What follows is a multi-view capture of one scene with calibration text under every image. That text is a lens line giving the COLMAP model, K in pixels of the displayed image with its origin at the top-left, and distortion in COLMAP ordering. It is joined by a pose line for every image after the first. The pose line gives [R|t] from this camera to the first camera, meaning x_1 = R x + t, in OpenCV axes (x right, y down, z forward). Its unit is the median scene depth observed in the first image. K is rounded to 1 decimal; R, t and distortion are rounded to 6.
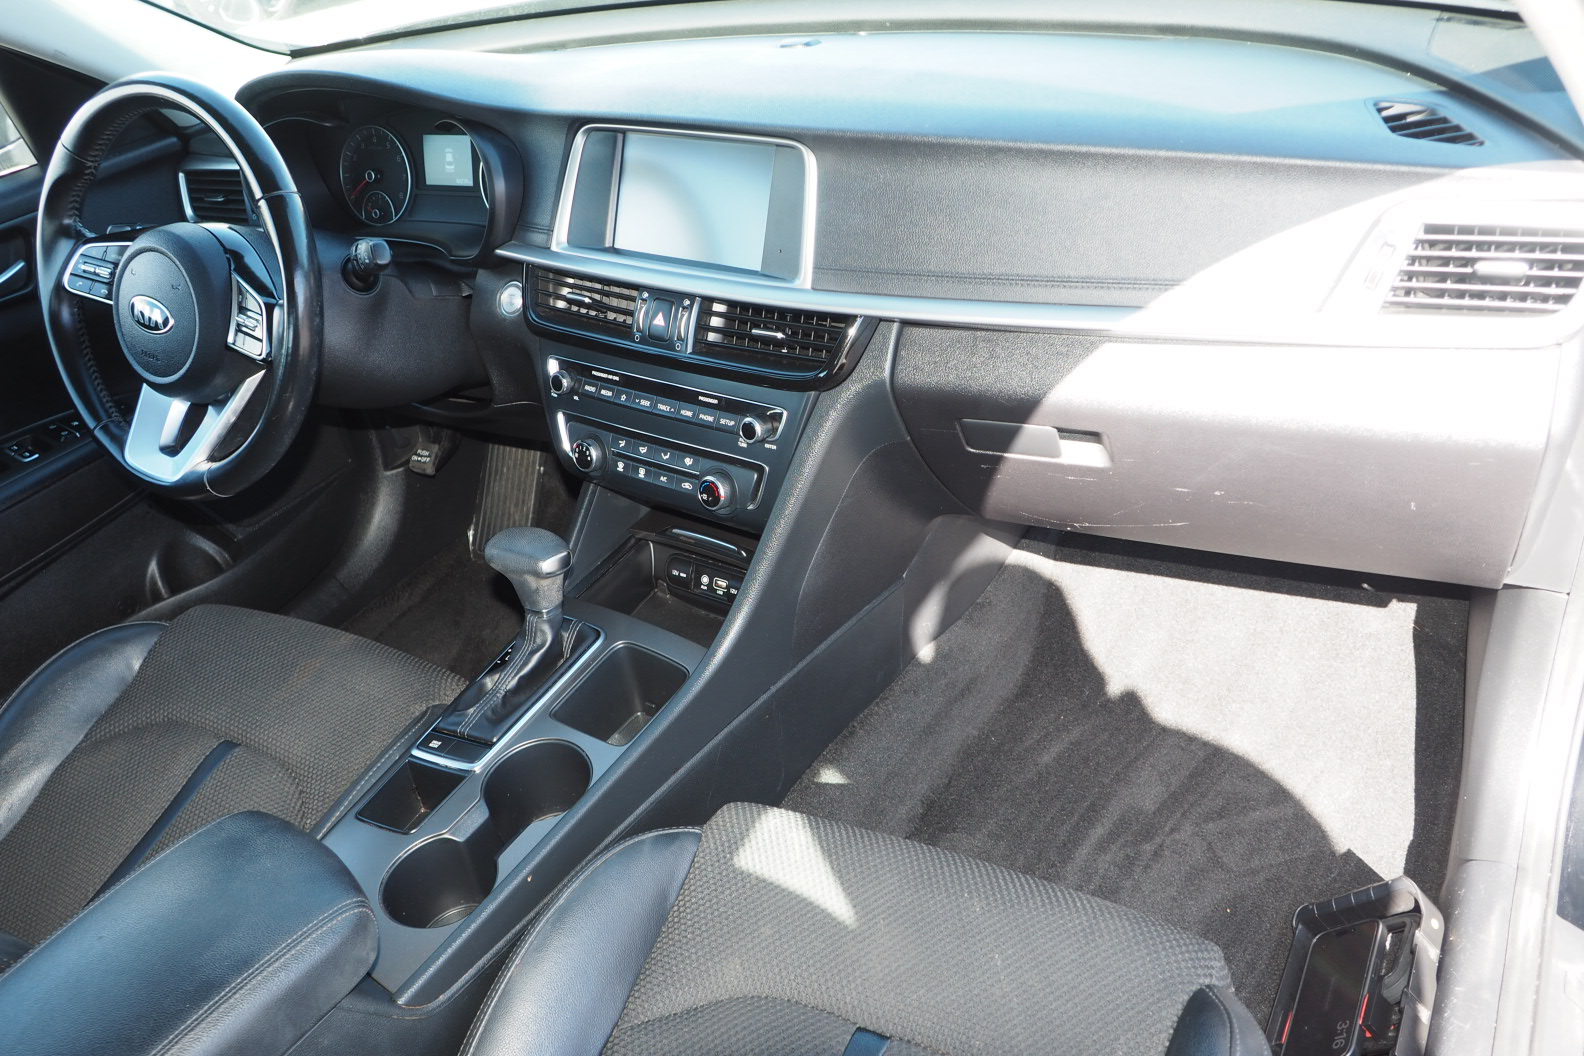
lens RADIAL K [[1316.5, 0, 795.7], [0, 1316.5, 542.4], [0, 0, 1]] dist [-0.007127, -0.000475]
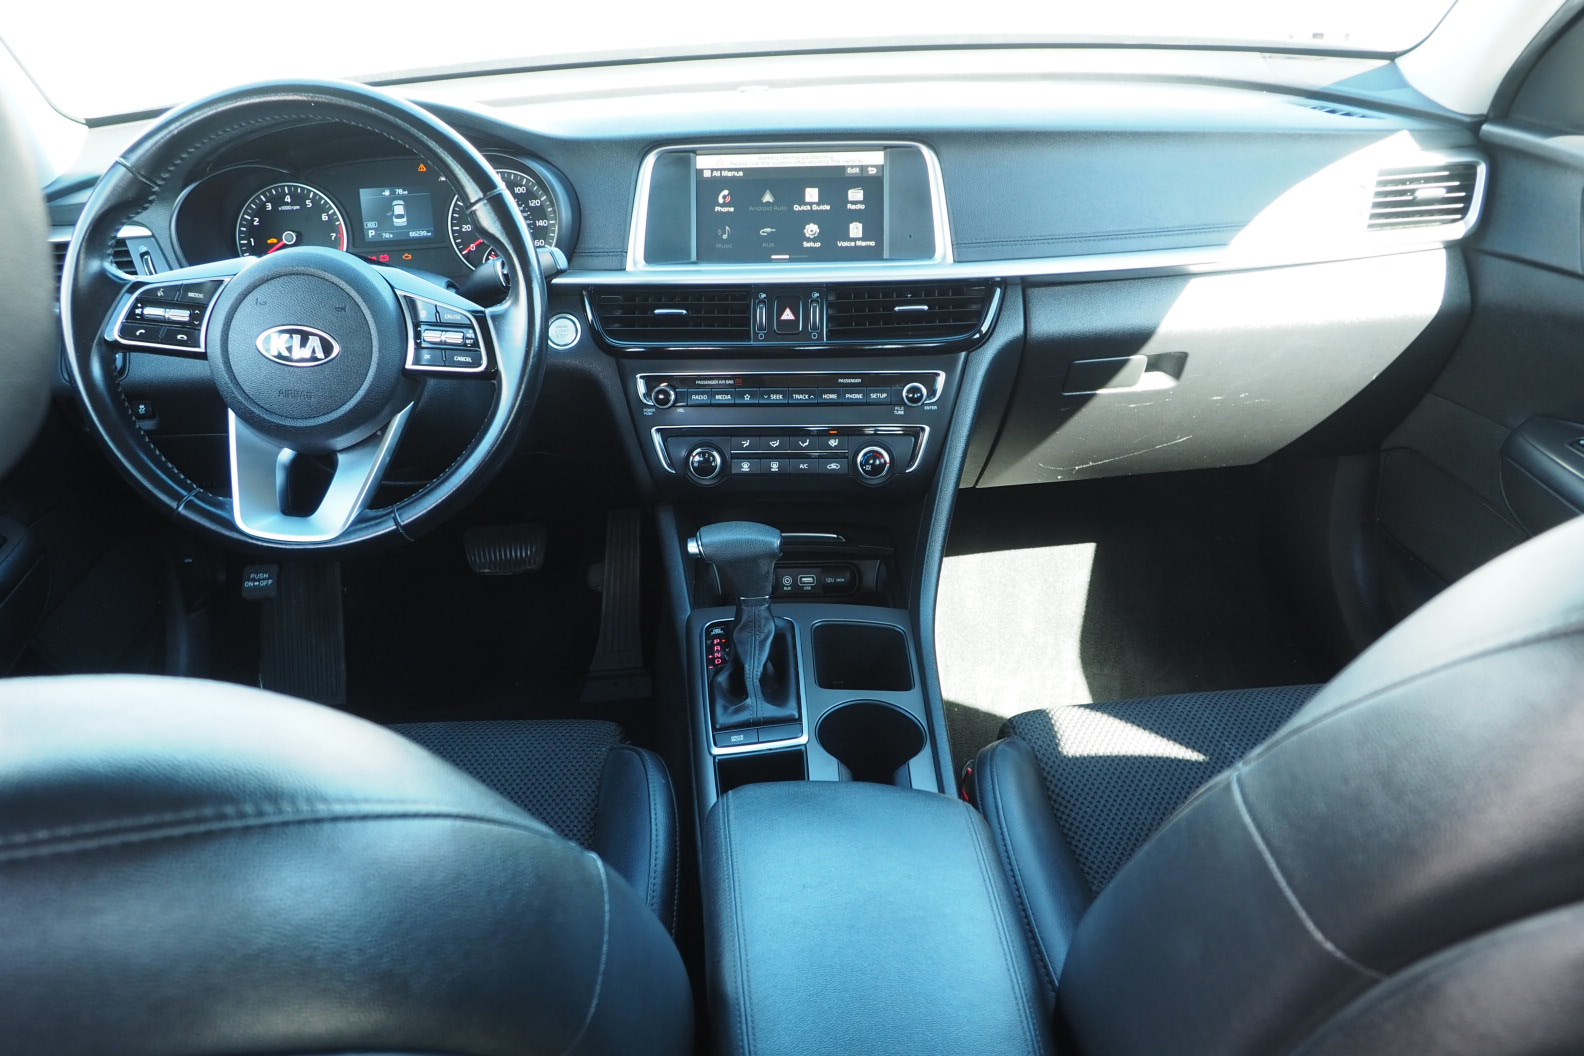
lens RADIAL K [[1331.5, 0, 786.9], [0, 1331.5, 529.2], [0, 0, 1]] dist [-0.008303, -0.004409]
pose [[0.832126, -0.150051, 0.533902, -0.751202], [0.232841, 0.968269, -0.090772, 0.101728], [-0.503341, 0.199848, 0.840660, 0.144264]]
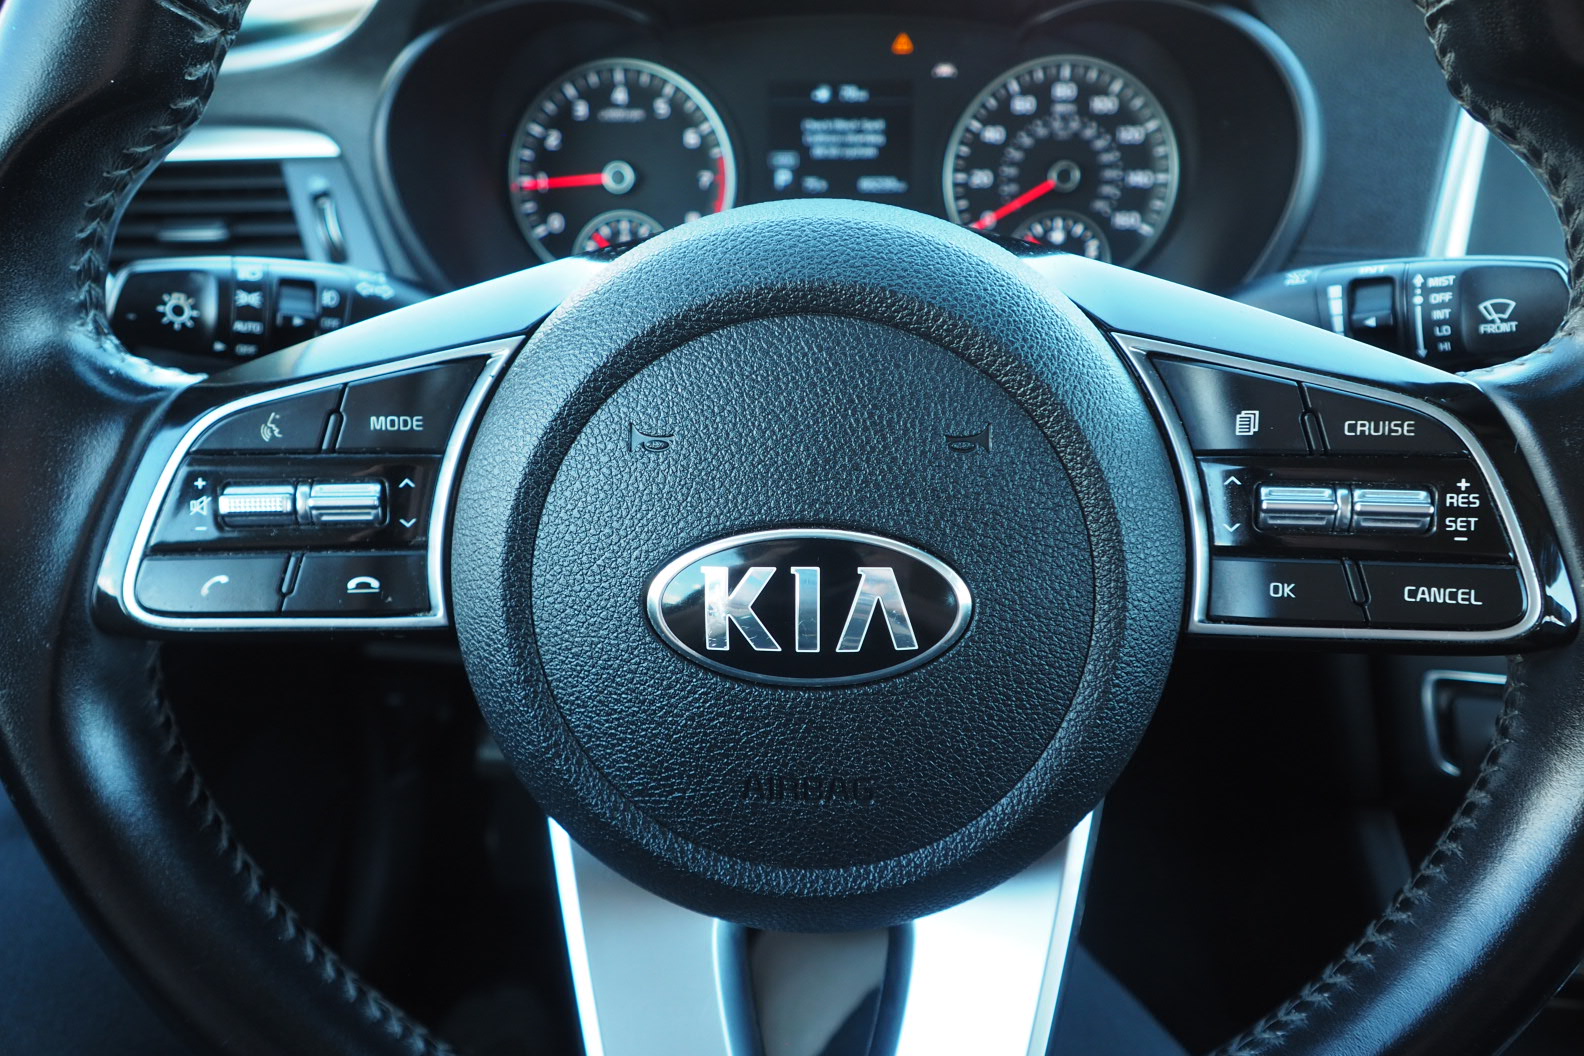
lens RADIAL K [[1105.8, 0, 780.9], [0, 1105.8, 515.9], [0, 0, 1]] dist [-0.031008, 0.011650]
pose [[0.869838, -0.235504, 0.433496, -0.604912], [0.290482, 0.954724, -0.064201, -0.187920], [-0.398750, 0.181767, 0.898866, 0.893793]]
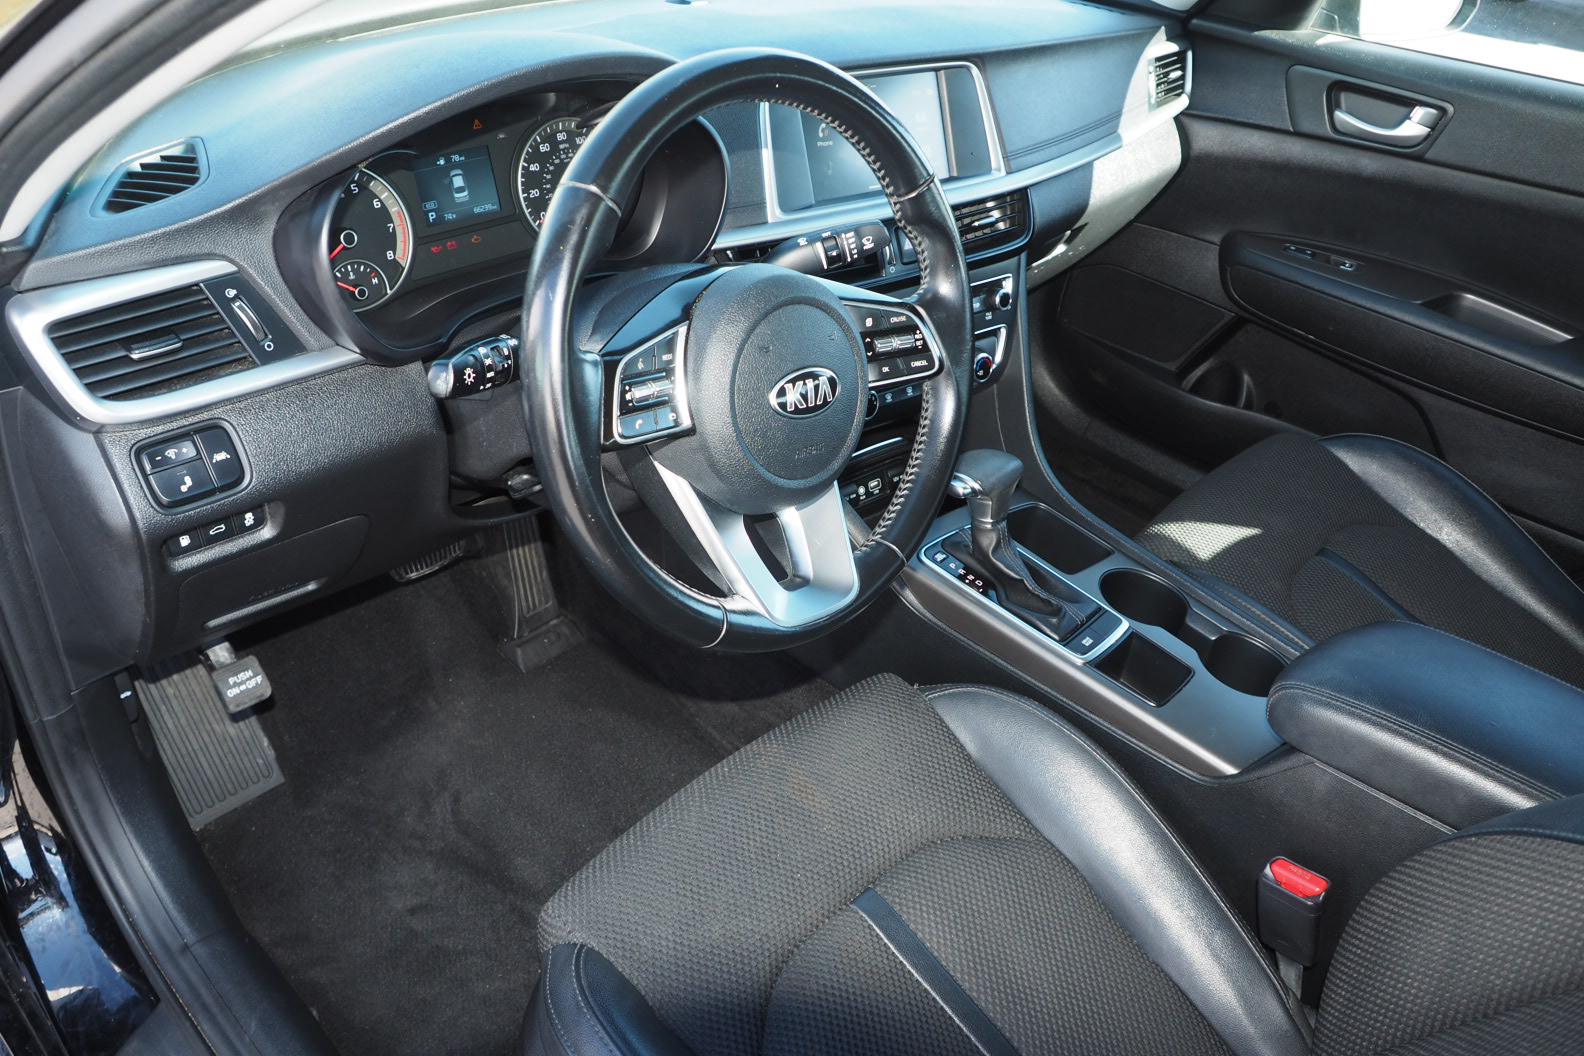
lens RADIAL K [[1167.3, 0, 789.6], [0, 1167.3, 529.6], [0, 0, 1]] dist [-0.022718, 0.009439]
pose [[0.237969, -0.432278, 0.869774, -1.146291], [0.412113, 0.855831, 0.312595, -0.331585], [-0.879507, 0.284057, 0.381809, 0.840069]]
